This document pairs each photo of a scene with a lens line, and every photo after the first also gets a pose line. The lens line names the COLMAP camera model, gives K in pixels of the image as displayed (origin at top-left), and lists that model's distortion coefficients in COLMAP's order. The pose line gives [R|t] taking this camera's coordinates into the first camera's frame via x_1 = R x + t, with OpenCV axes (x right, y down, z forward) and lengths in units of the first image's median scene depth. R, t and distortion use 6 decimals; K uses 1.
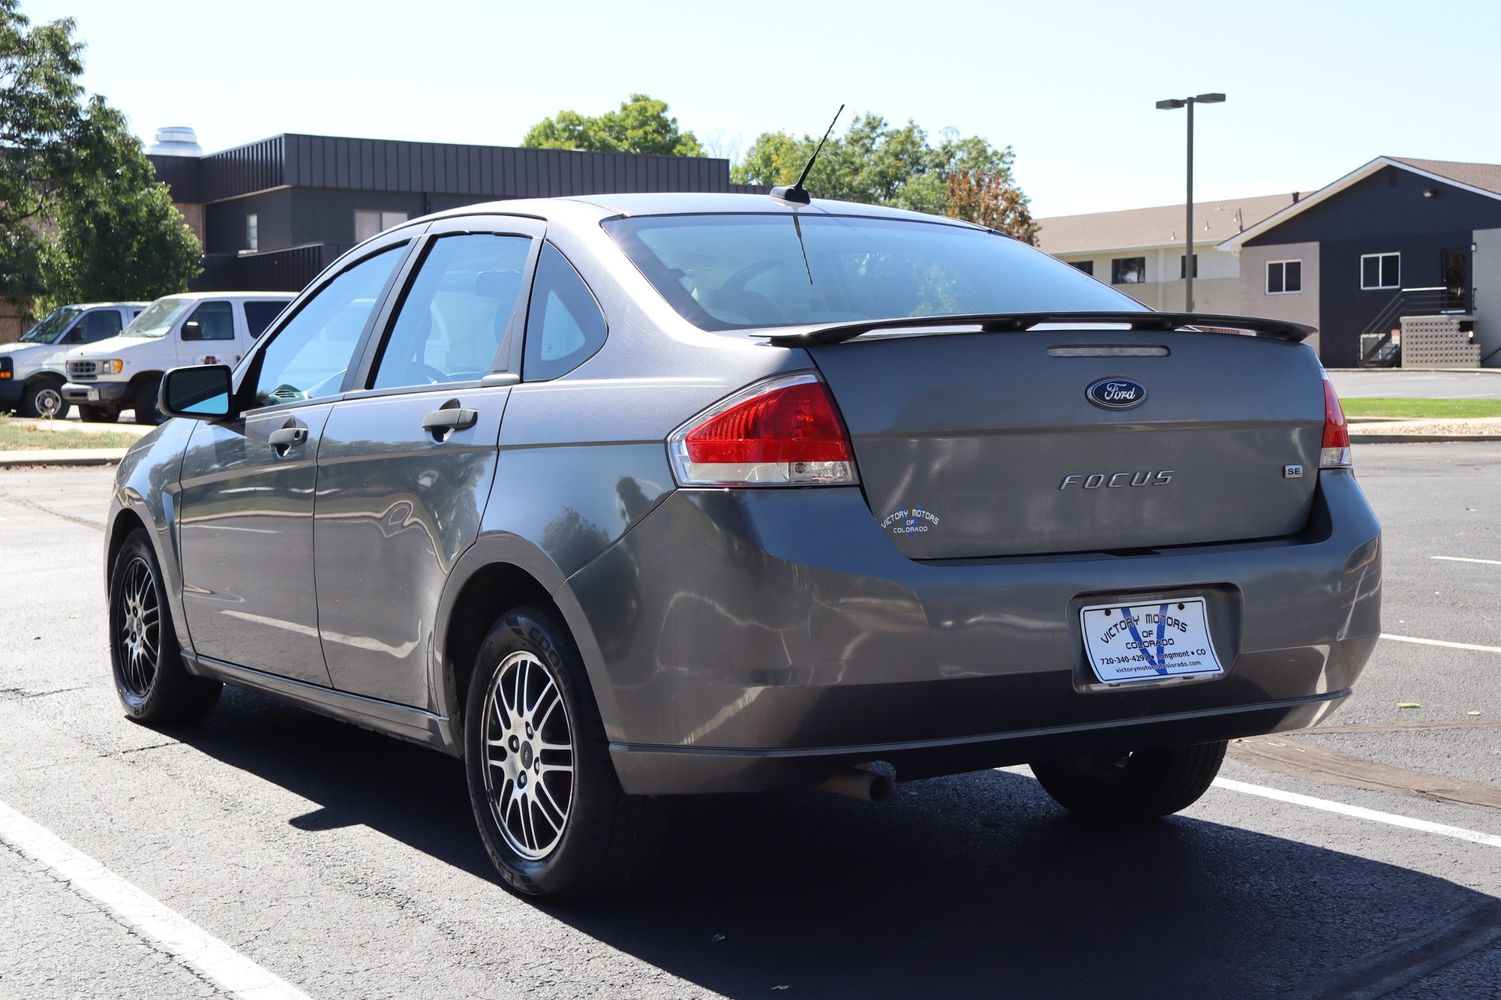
lens RADIAL K [[2248.2, 0, 750.5], [0, 2248.2, 500.0], [0, 0, 1]] dist [-0.140585, 0.017007]
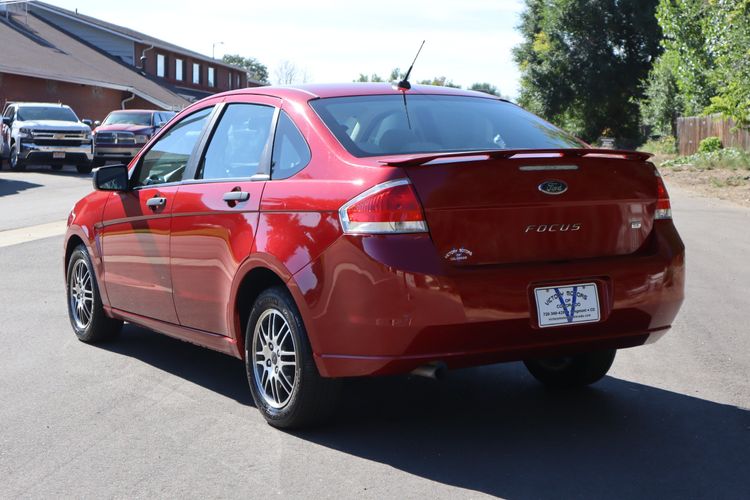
lens RADIAL K [[1245.4, 0, 375.0], [0, 1245.4, 250.0], [0, 0, 1]] dist [-0.173412, 0.004351]
pose [[0.999848, -0.002021, -0.017295, 0.015509], [0.002566, 0.999500, 0.031521, -0.024044], [0.017222, -0.031560, 0.999353, -0.162439]]
